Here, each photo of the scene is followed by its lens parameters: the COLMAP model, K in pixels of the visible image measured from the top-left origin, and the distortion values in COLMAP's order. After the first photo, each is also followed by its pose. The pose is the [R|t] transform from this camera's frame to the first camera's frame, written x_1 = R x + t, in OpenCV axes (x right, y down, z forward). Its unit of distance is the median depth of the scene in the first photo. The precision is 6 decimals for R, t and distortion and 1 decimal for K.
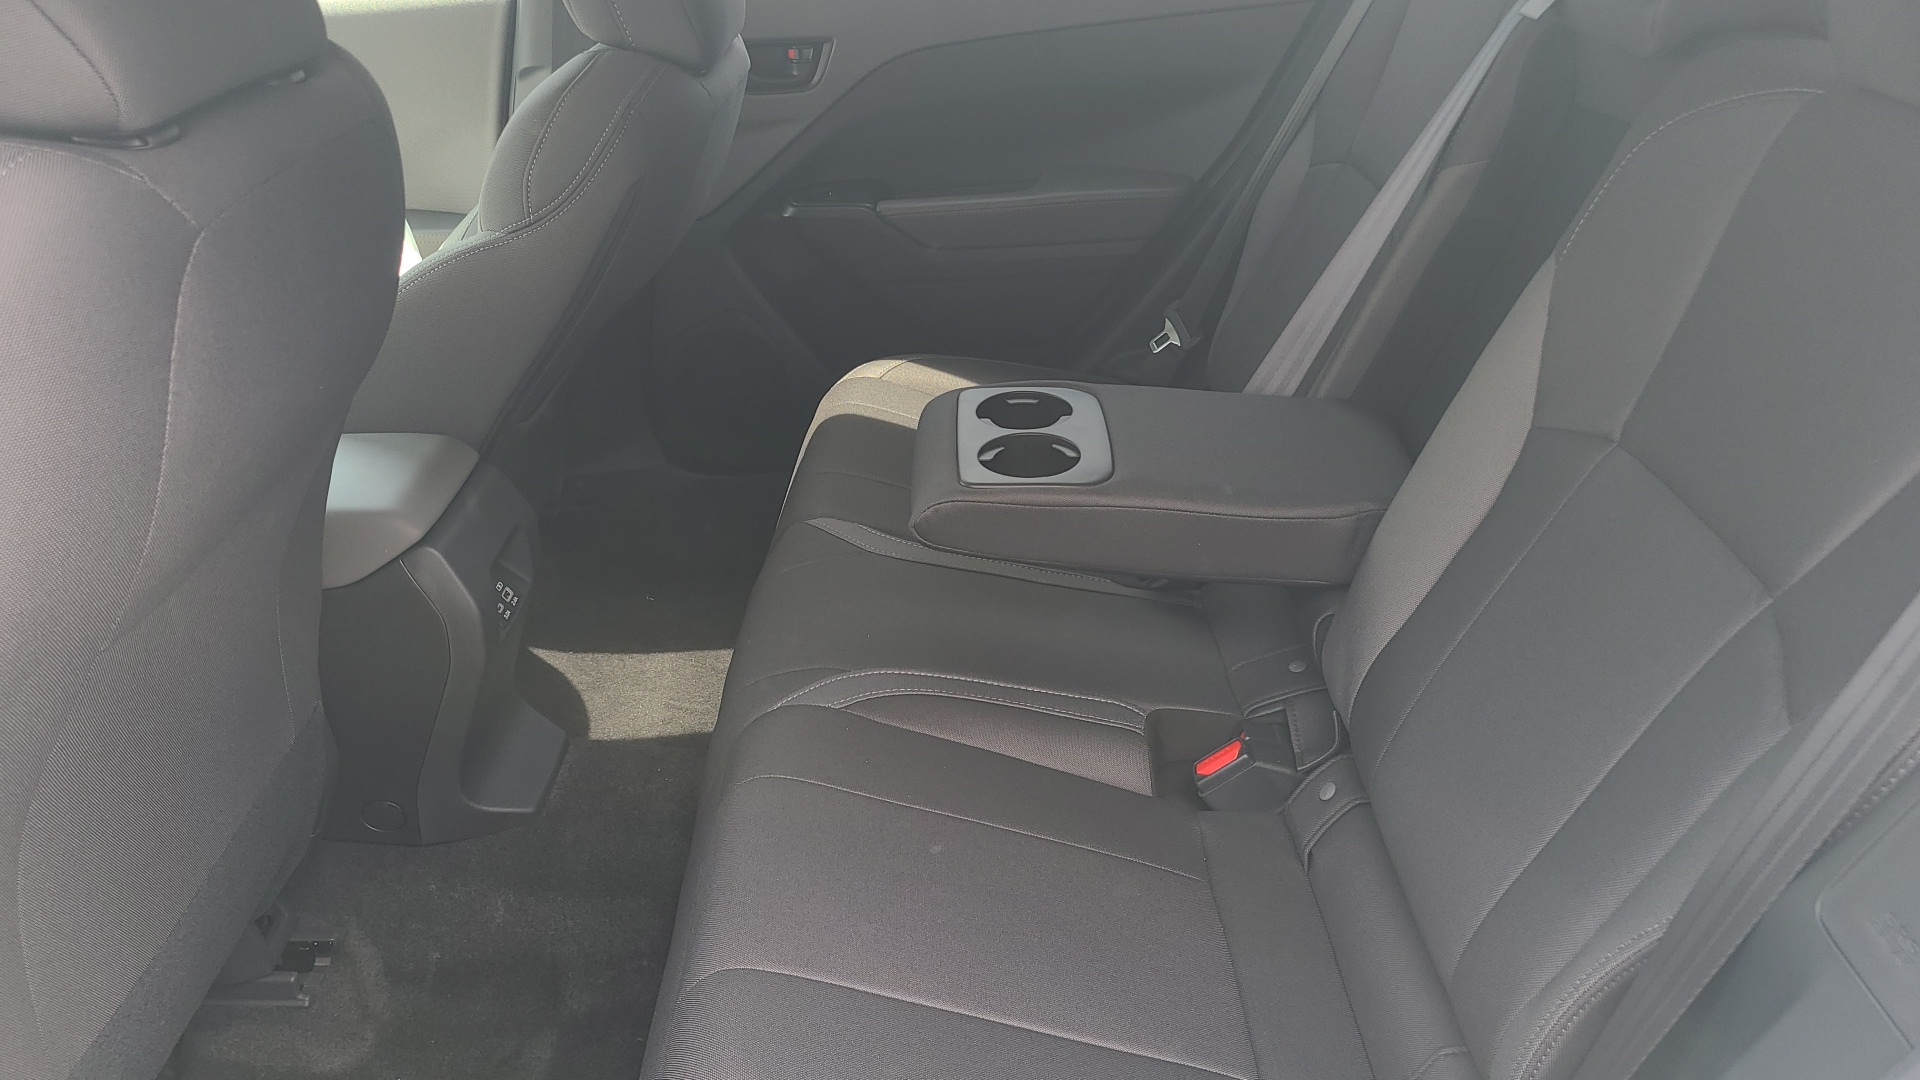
lens RADIAL K [[1482.8, 0, 951.3], [0, 1482.8, 523.0], [0, 0, 1]] dist [0.016527, 0.000445]
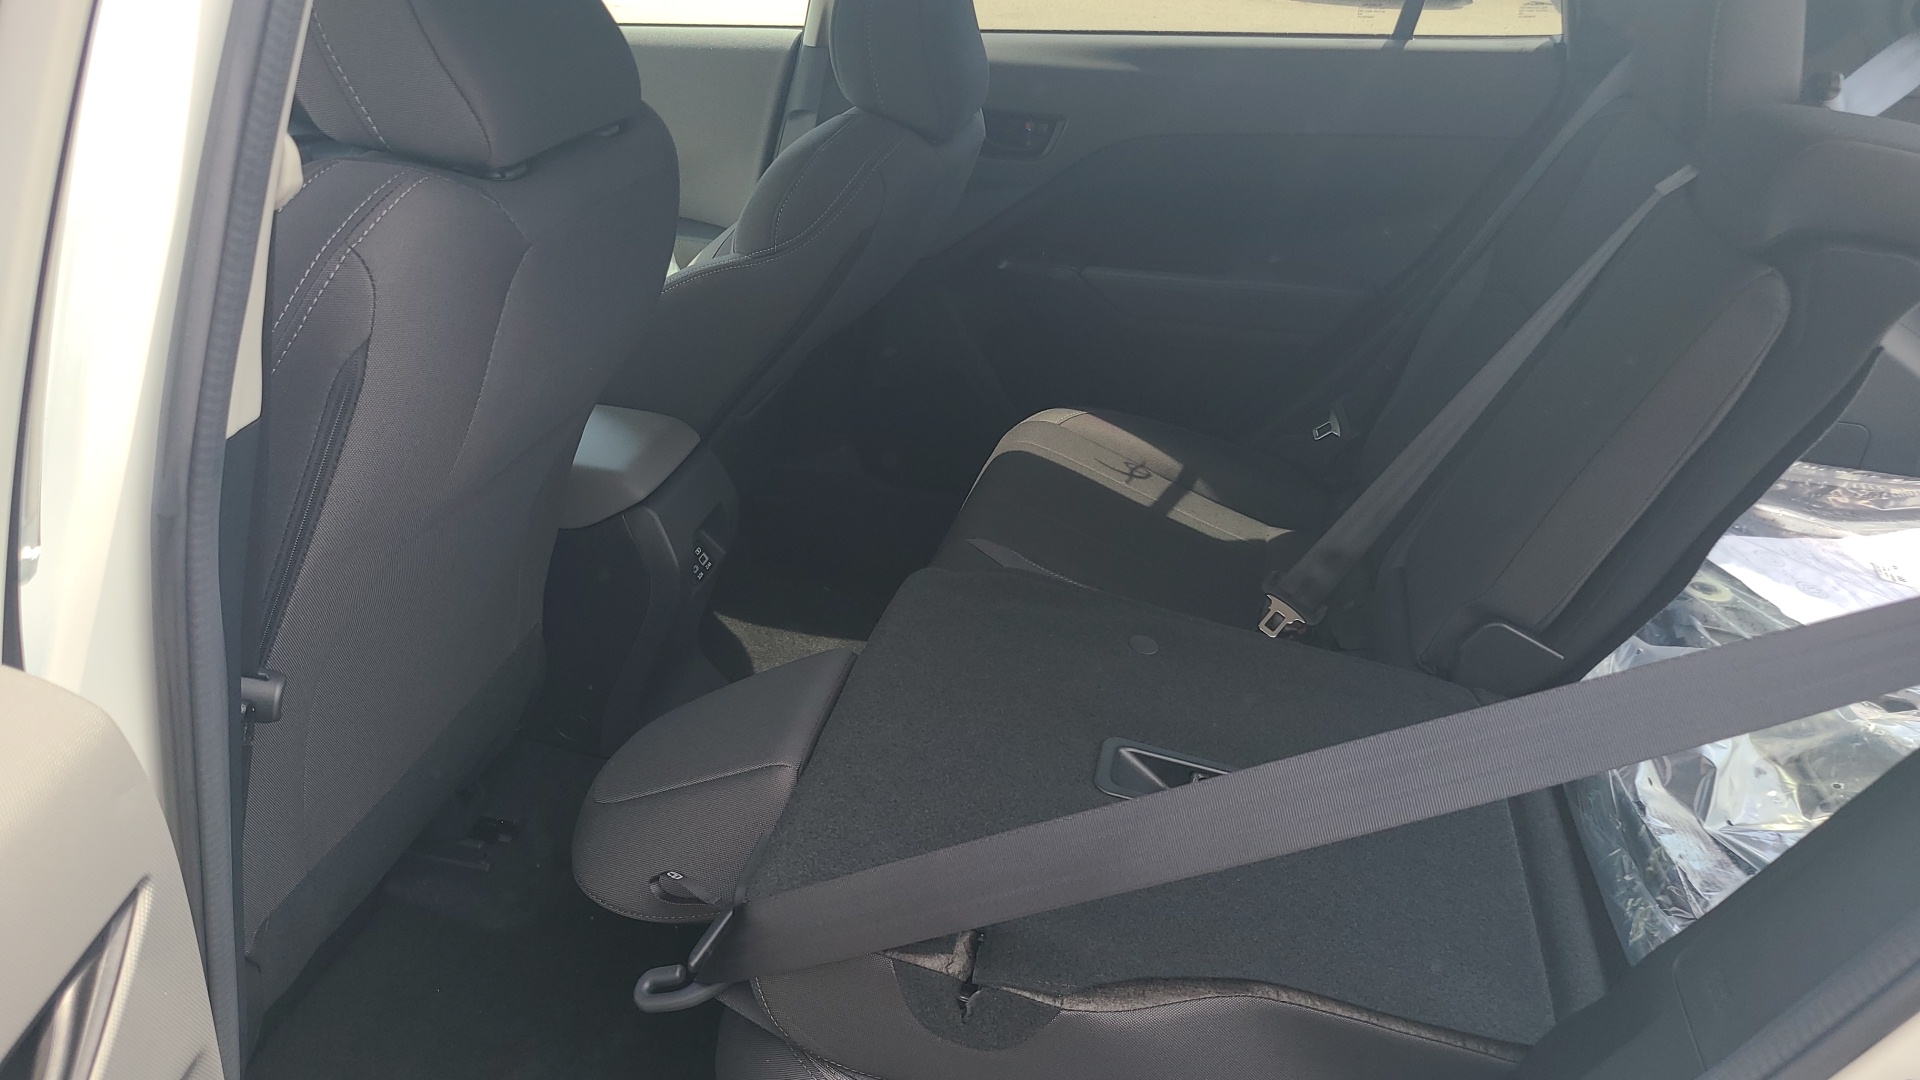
lens RADIAL K [[1482.8, 0, 951.3], [0, 1482.8, 523.0], [0, 0, 1]] dist [0.016527, 0.000445]
pose [[0.977925, 0.159765, -0.134679, 0.045934], [-0.163188, 0.986486, -0.014694, 0.005130], [0.130511, 0.036347, 0.990780, -0.137587]]
